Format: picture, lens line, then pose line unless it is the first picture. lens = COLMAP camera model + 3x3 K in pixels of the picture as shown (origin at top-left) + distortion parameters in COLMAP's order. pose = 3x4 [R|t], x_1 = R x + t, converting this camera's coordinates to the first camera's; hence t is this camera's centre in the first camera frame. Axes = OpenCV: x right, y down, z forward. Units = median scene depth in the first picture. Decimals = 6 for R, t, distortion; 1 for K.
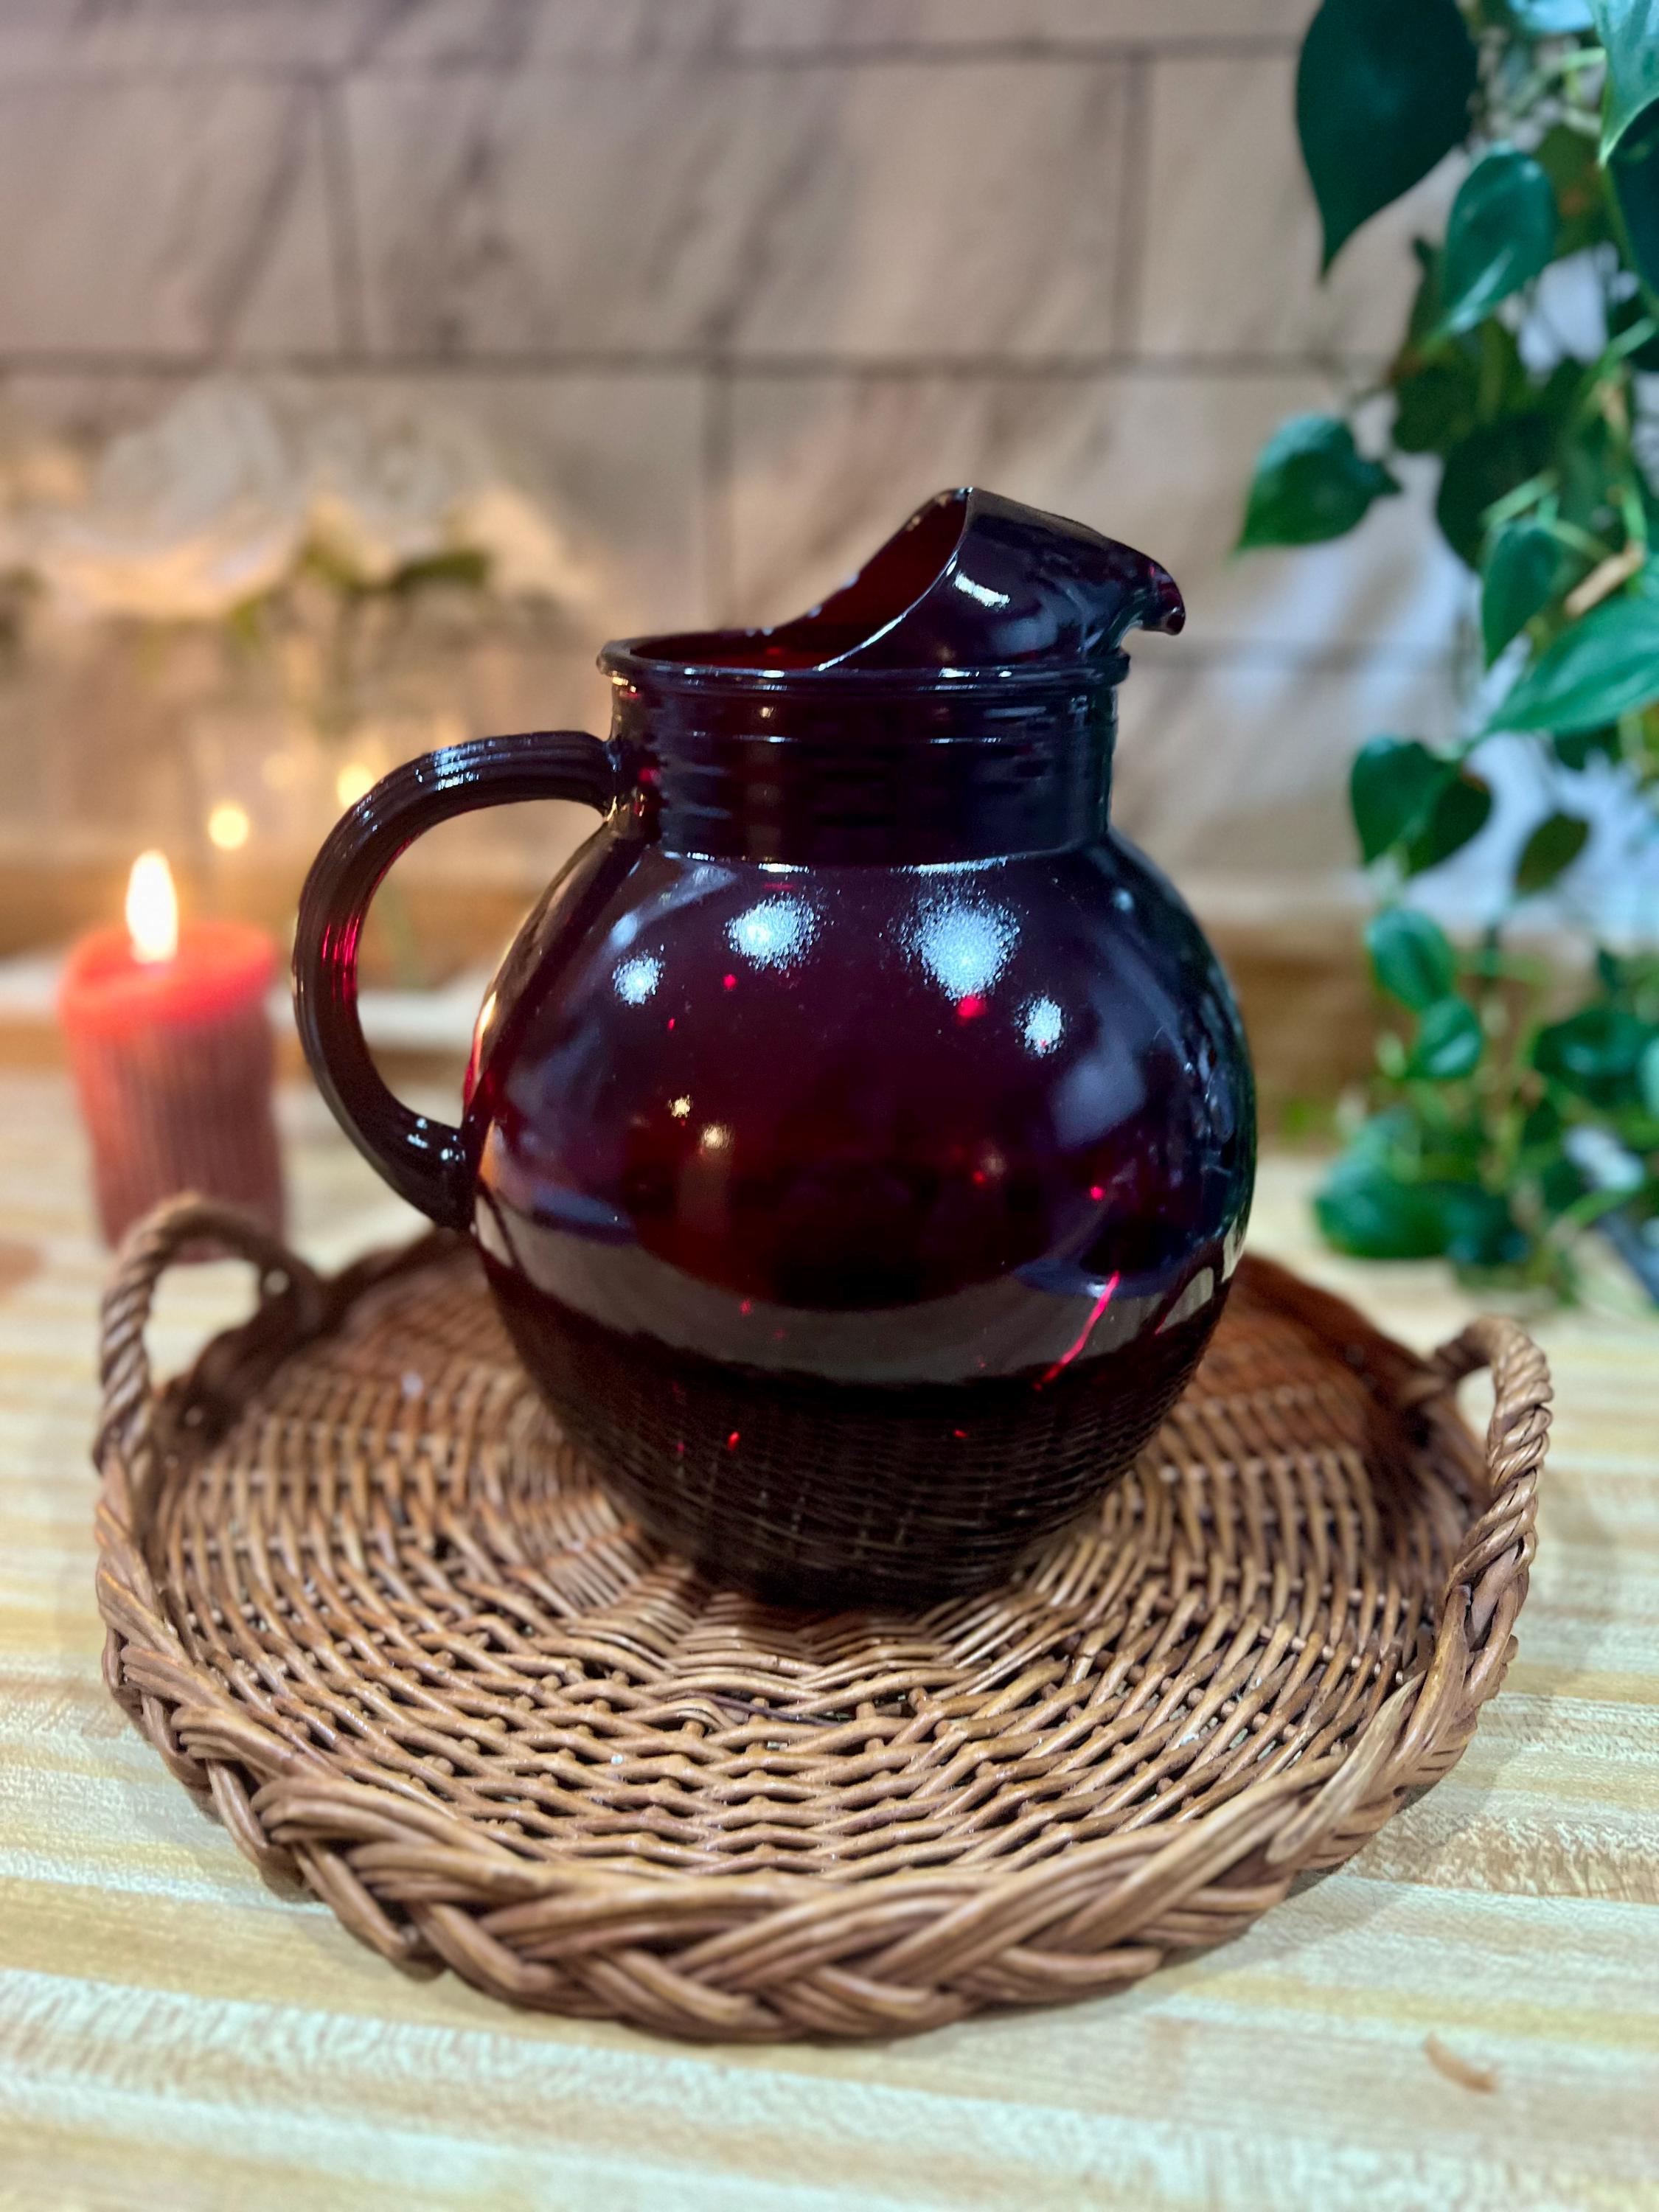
lens RADIAL K [[1633.5, 0, 787.2], [0, 1633.5, 1194.9], [0, 0, 1]] dist [-0.046771, 0.044831]
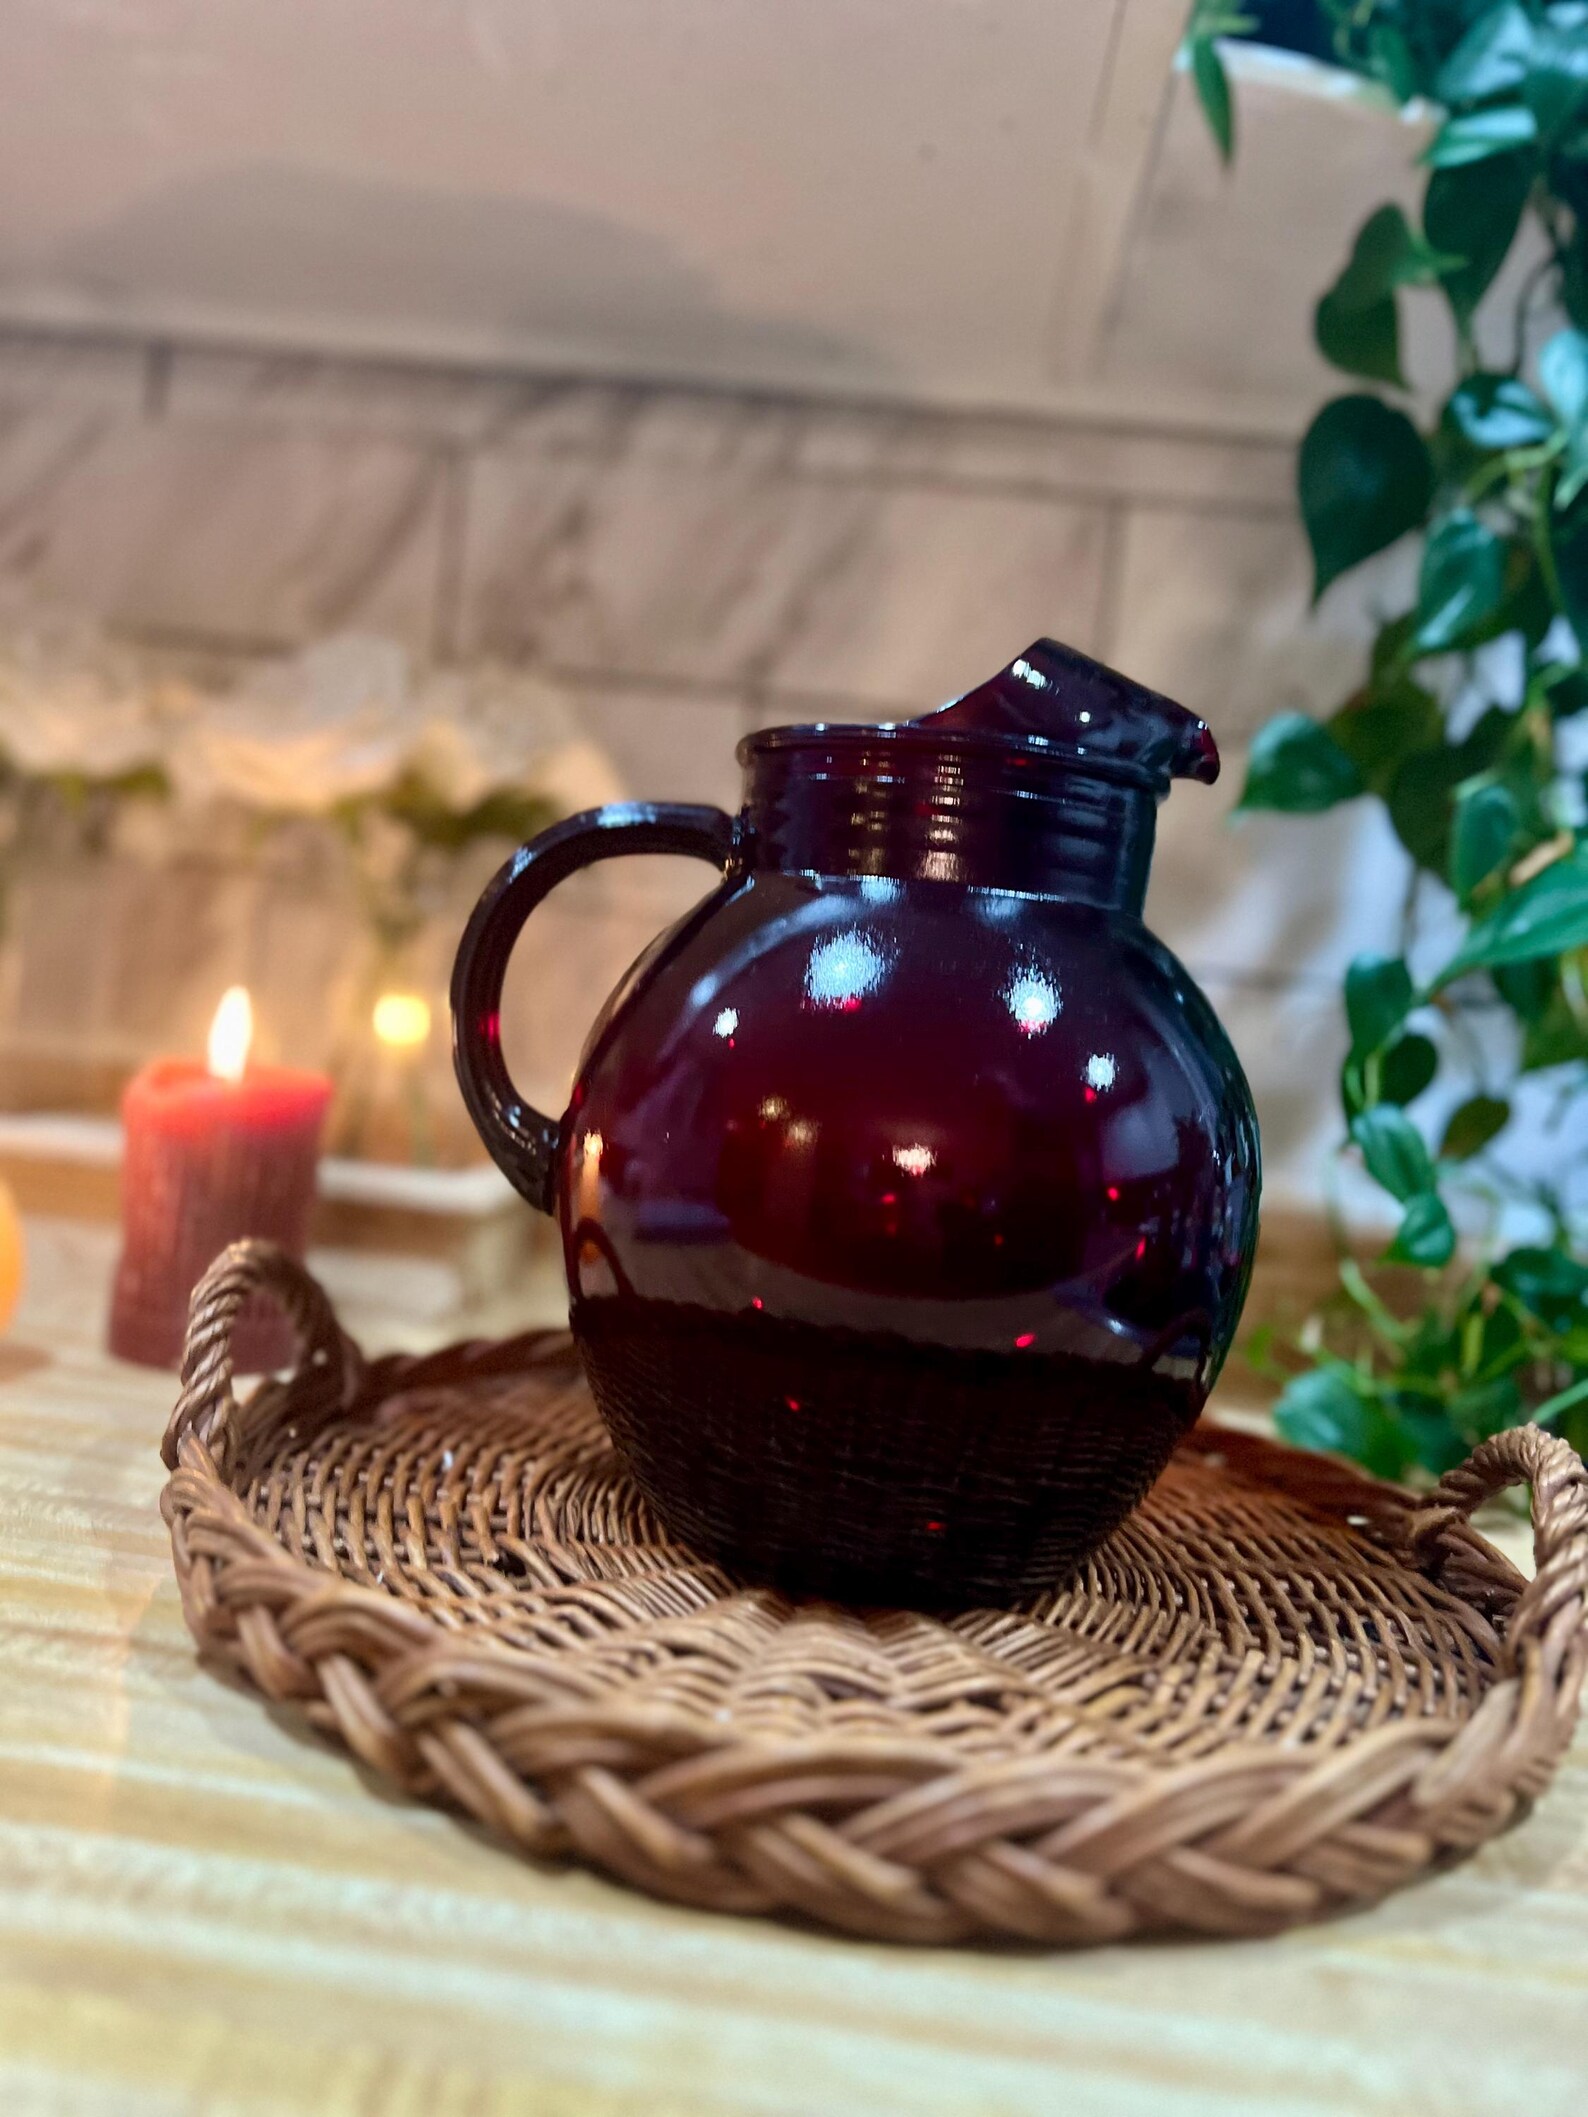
lens RADIAL K [[1569.1, 0, 707.3], [0, 1569.1, 1160.9], [0, 0, 1]] dist [0.003385, -0.001270]
pose [[0.993514, 0.102091, 0.050078, -0.187587], [-0.083095, 0.952449, -0.293150, 0.291984], [-0.077625, 0.287087, 0.954754, -0.006110]]
